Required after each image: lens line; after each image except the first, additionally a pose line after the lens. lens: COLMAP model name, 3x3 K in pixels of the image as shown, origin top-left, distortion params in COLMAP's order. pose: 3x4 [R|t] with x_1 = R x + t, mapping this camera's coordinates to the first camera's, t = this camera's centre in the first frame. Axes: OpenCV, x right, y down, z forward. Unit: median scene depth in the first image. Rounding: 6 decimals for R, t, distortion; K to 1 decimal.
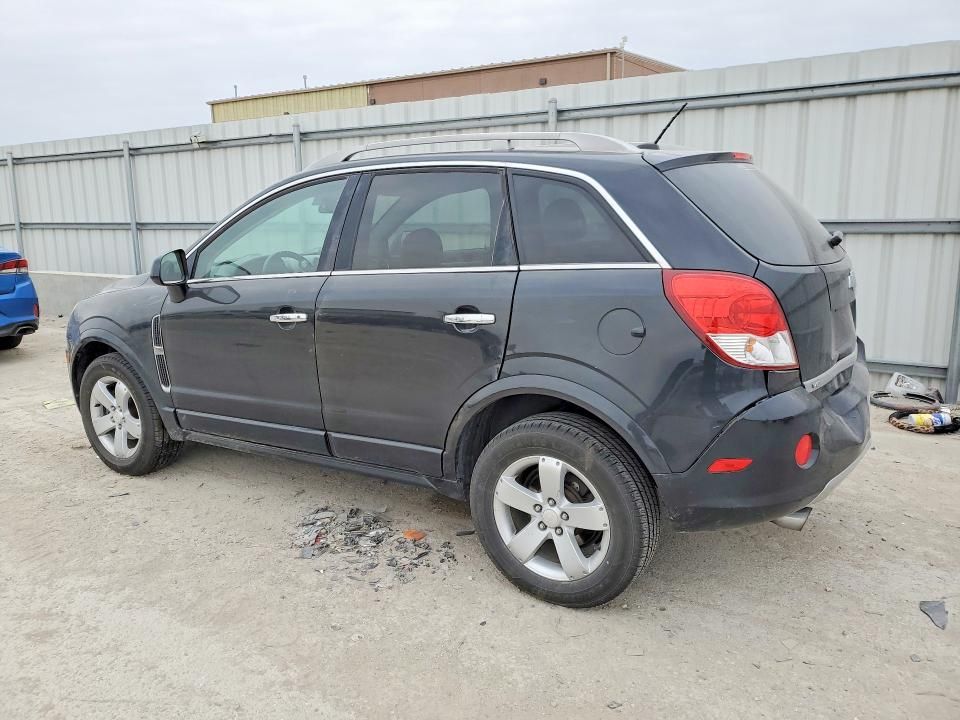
lens RADIAL K [[782.8, 0, 473.8], [0, 782.8, 362.0], [0, 0, 1]] dist [0.050691, -0.011952]
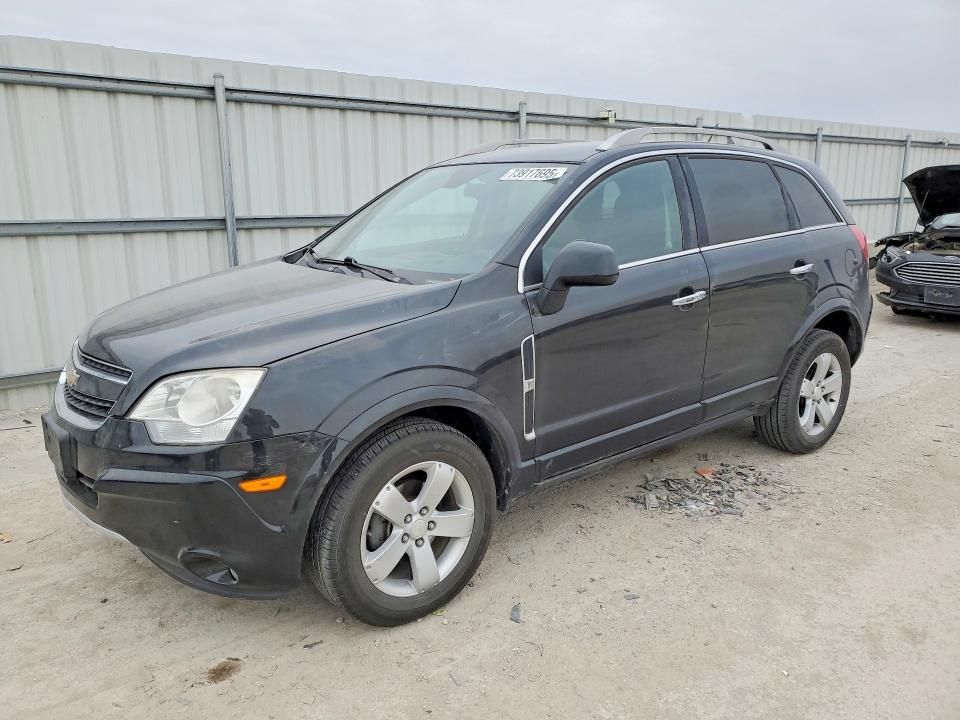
lens RADIAL K [[782.8, 0, 471.9], [0, 782.8, 358.8], [0, 0, 1]] dist [0.050691, -0.011952]
pose [[0.273819, -0.183922, 0.944032, -1.194753], [0.196968, 0.971465, 0.132136, -0.157660], [-0.941396, 0.149763, 0.302232, 0.914636]]
